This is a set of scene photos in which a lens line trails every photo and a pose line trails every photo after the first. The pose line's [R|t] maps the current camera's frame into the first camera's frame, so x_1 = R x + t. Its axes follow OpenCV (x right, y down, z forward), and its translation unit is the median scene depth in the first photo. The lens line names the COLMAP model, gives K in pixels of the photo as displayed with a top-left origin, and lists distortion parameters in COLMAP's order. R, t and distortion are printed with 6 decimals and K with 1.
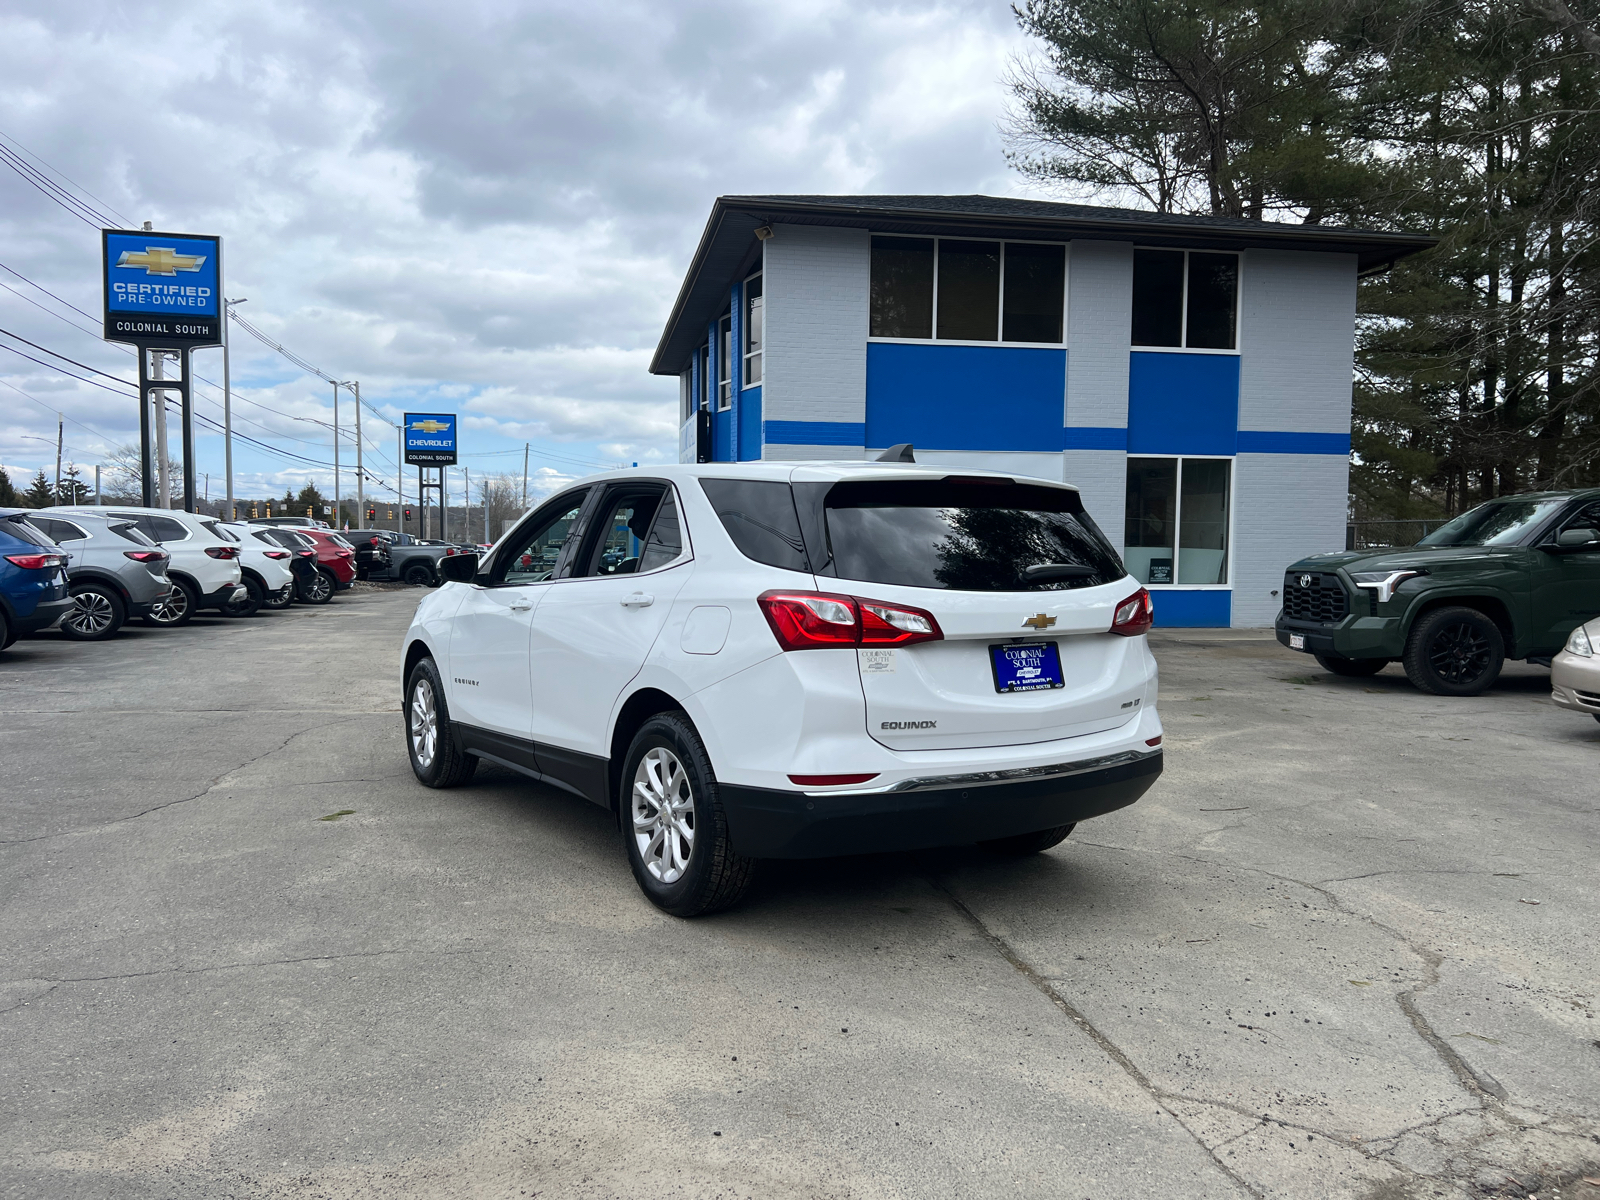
lens RADIAL K [[1199.0, 0, 793.7], [0, 1199.0, 610.8], [0, 0, 1]] dist [0.049879, -0.048706]
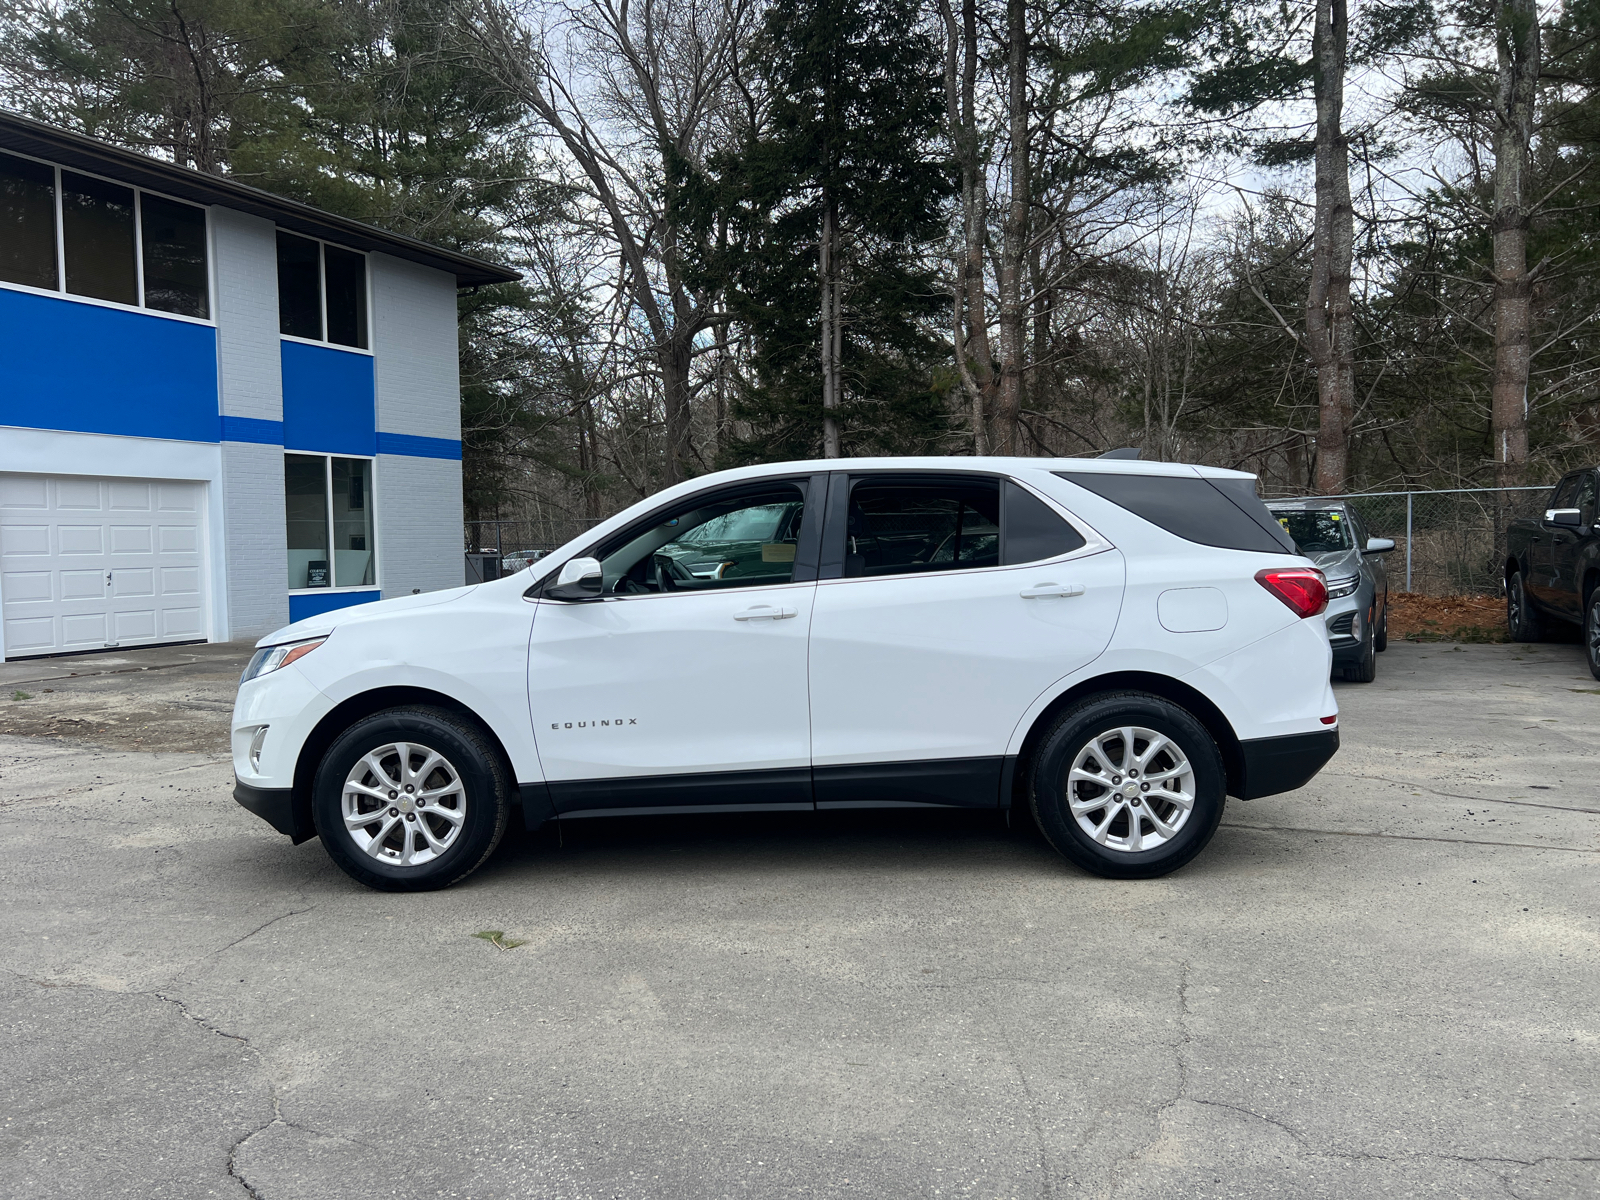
lens RADIAL K [[1199.0, 0, 794.2], [0, 1199.0, 611.5], [0, 0, 1]] dist [0.049879, -0.048706]
pose [[0.573074, -0.063148, 0.817067, -0.344796], [0.065065, 0.997385, 0.031449, -0.011855], [-0.816917, 0.035140, 0.575684, 0.189018]]
